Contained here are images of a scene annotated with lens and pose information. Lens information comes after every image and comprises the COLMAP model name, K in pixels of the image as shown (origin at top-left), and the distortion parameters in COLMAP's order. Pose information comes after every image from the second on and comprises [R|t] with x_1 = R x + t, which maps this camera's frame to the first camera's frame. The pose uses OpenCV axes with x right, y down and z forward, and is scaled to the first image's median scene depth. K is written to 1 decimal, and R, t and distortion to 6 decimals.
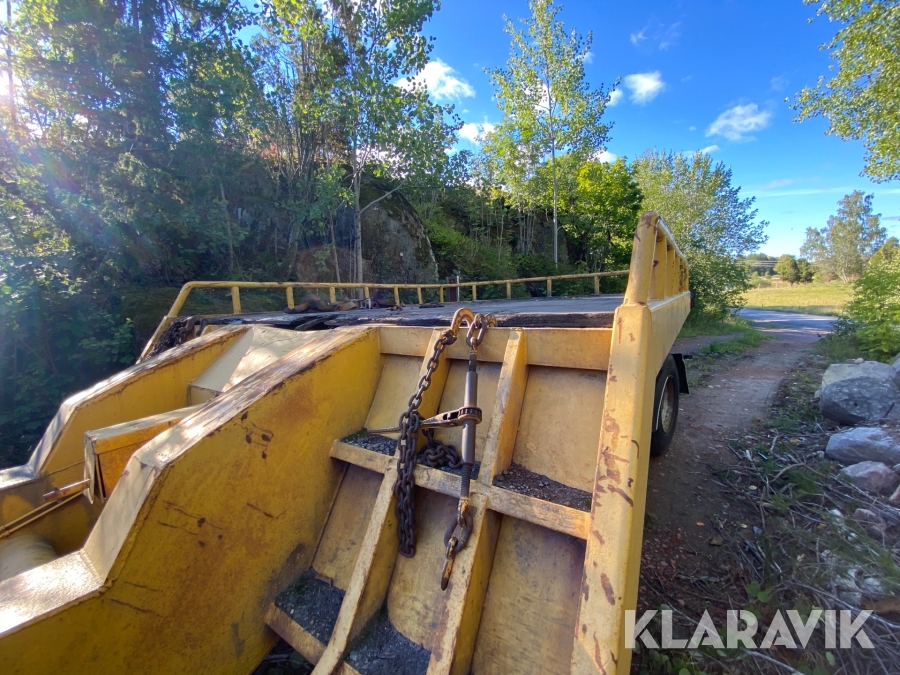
lens RADIAL K [[363.5, 0, 450.8], [0, 363.5, 339.6], [0, 0, 1]] dist [0.022905, -0.020670]
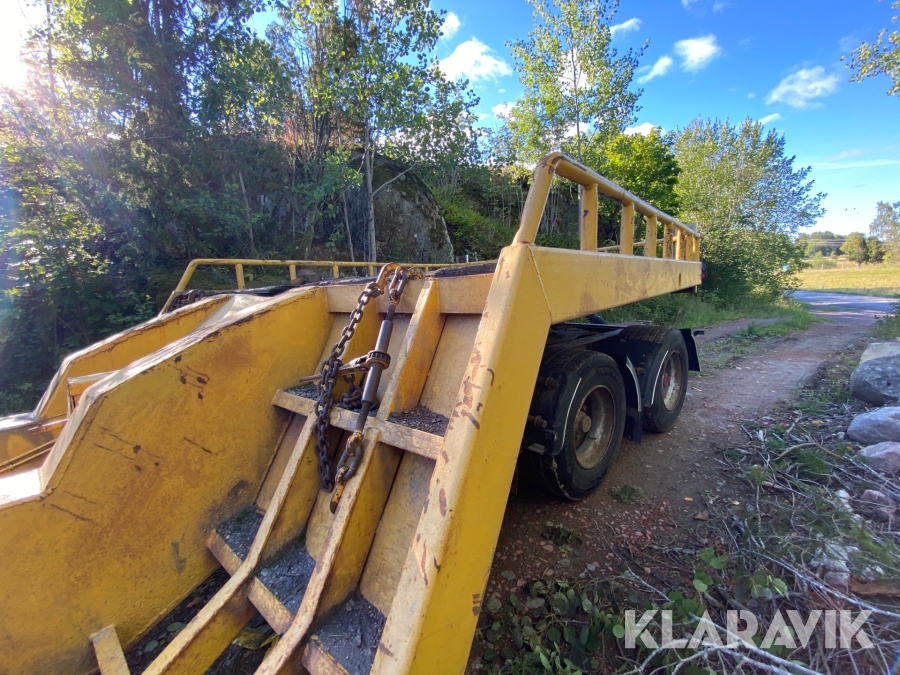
lens RADIAL K [[363.5, 0, 450.8], [0, 363.5, 339.6], [0, 0, 1]] dist [0.022905, -0.020670]
pose [[0.995455, 0.000220, -0.095236, 0.118333], [0.003043, 0.999413, 0.034113, 0.038232], [0.095187, -0.034248, 0.994870, -0.005808]]
